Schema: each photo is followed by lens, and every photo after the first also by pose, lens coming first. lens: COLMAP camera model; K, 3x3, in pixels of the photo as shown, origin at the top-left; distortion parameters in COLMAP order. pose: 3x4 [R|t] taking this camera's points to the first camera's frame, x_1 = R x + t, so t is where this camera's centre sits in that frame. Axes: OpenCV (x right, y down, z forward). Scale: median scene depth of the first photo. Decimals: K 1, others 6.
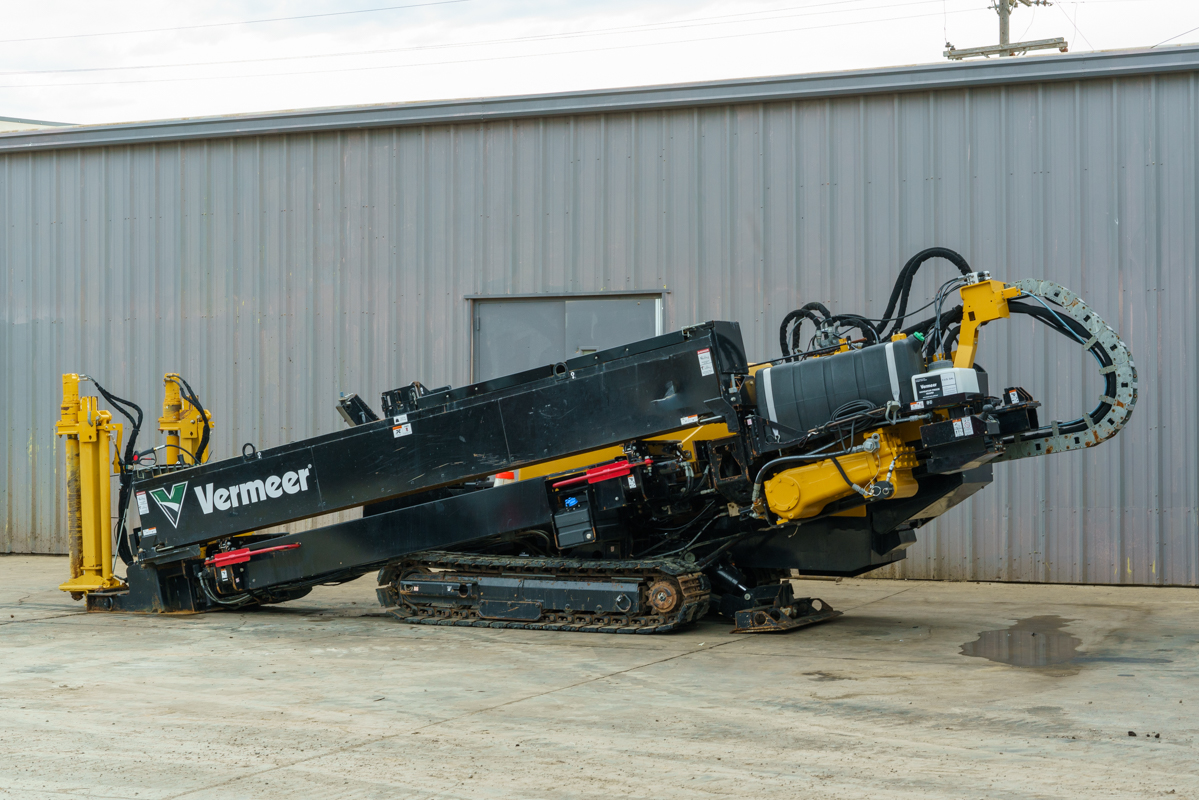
lens RADIAL K [[1746.6, 0, 602.8], [0, 1746.6, 404.8], [0, 0, 1]] dist [0.009945, 0.000000]
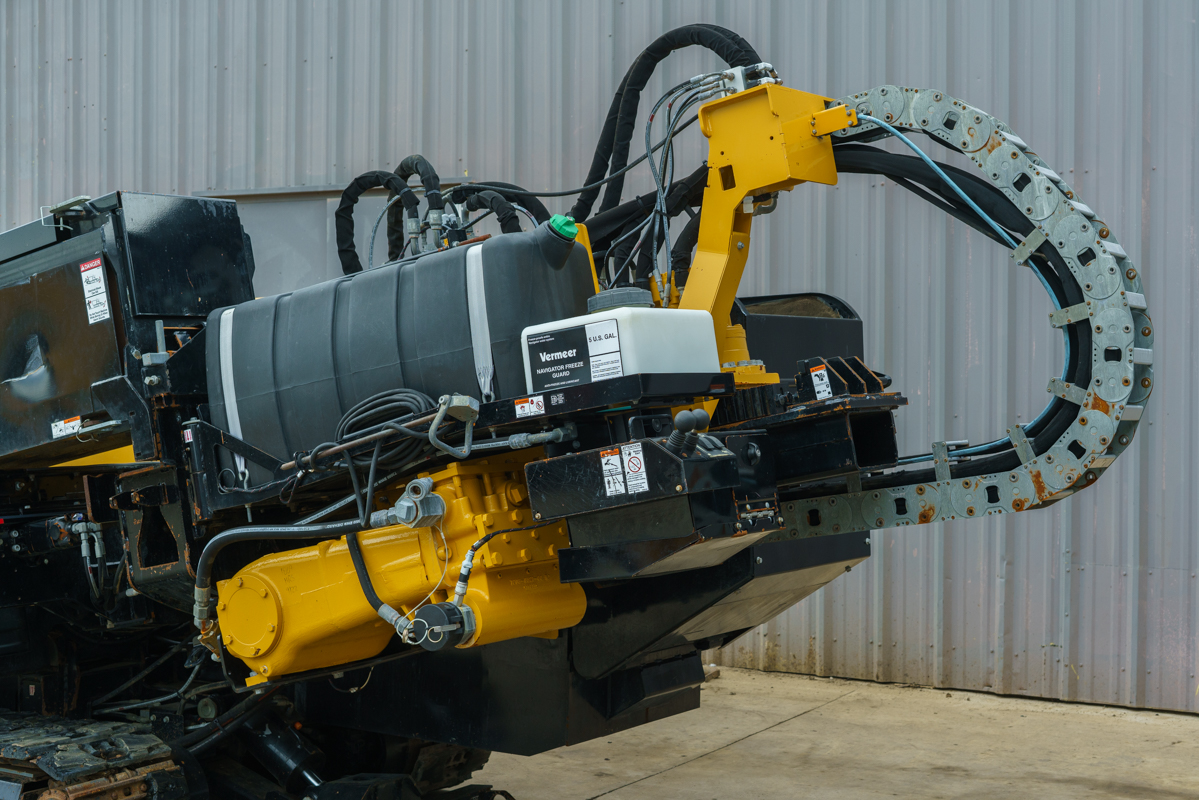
lens RADIAL K [[1746.6, 0, 598.2], [0, 1746.6, 395.7], [0, 0, 1]] dist [0.009945, 0.000000]
pose [[0.993762, 0.010694, -0.111006, 0.226955], [-0.007441, 0.999532, 0.029671, -0.012772], [0.111272, -0.028660, 0.993377, 0.601904]]
